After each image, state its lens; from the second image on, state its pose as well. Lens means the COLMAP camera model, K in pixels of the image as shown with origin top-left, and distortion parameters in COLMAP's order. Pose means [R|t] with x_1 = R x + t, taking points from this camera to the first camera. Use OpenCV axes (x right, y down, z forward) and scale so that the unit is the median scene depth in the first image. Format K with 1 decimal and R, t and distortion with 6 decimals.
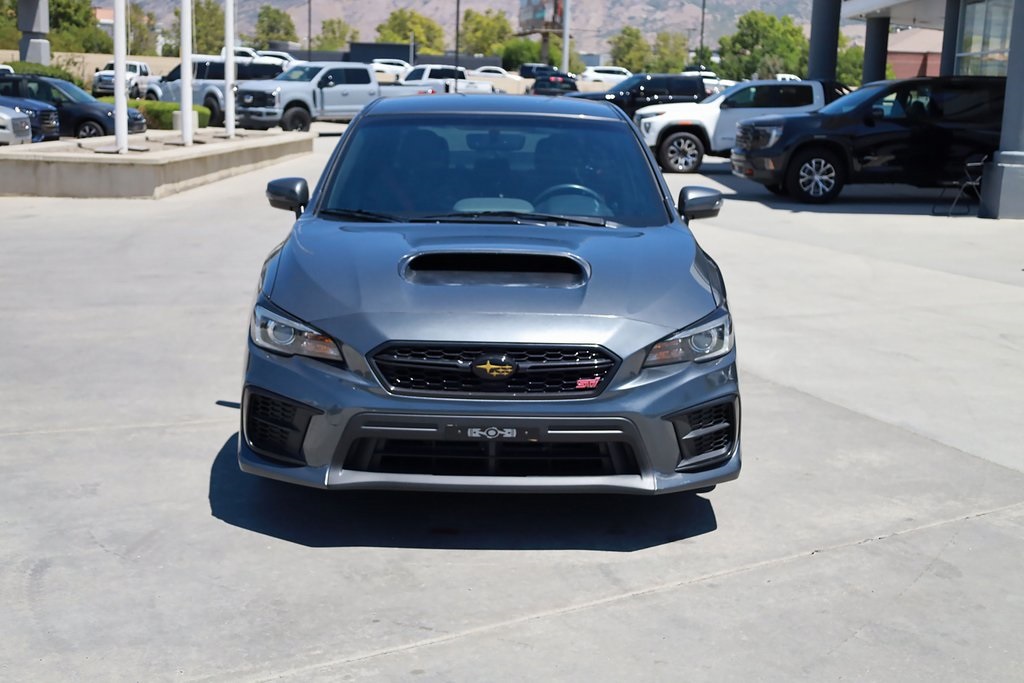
lens RADIAL K [[1290.1, 0, 512.0], [0, 1290.1, 341.5], [0, 0, 1]] dist [-0.070481, 0.293287]
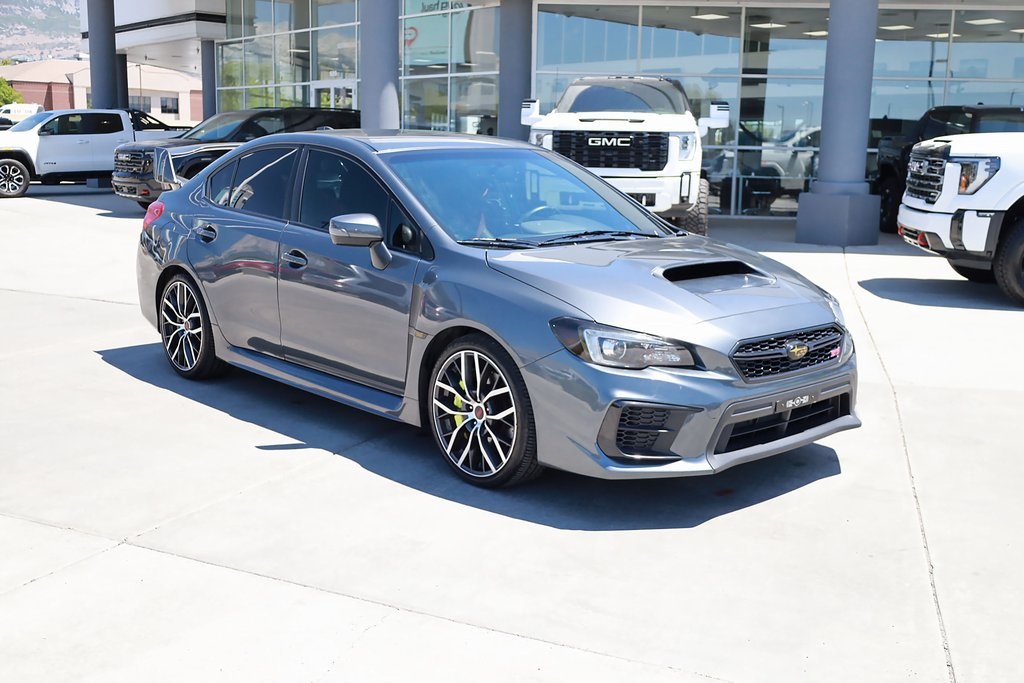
lens RADIAL K [[1075.4, 0, 512.0], [0, 1075.4, 341.5], [0, 0, 1]] dist [-0.001932, 0.027027]
pose [[0.758189, -0.135699, 0.637758, -0.296448], [0.126974, 0.990107, 0.059718, -0.028719], [-0.639552, 0.035701, 0.767918, 0.120692]]
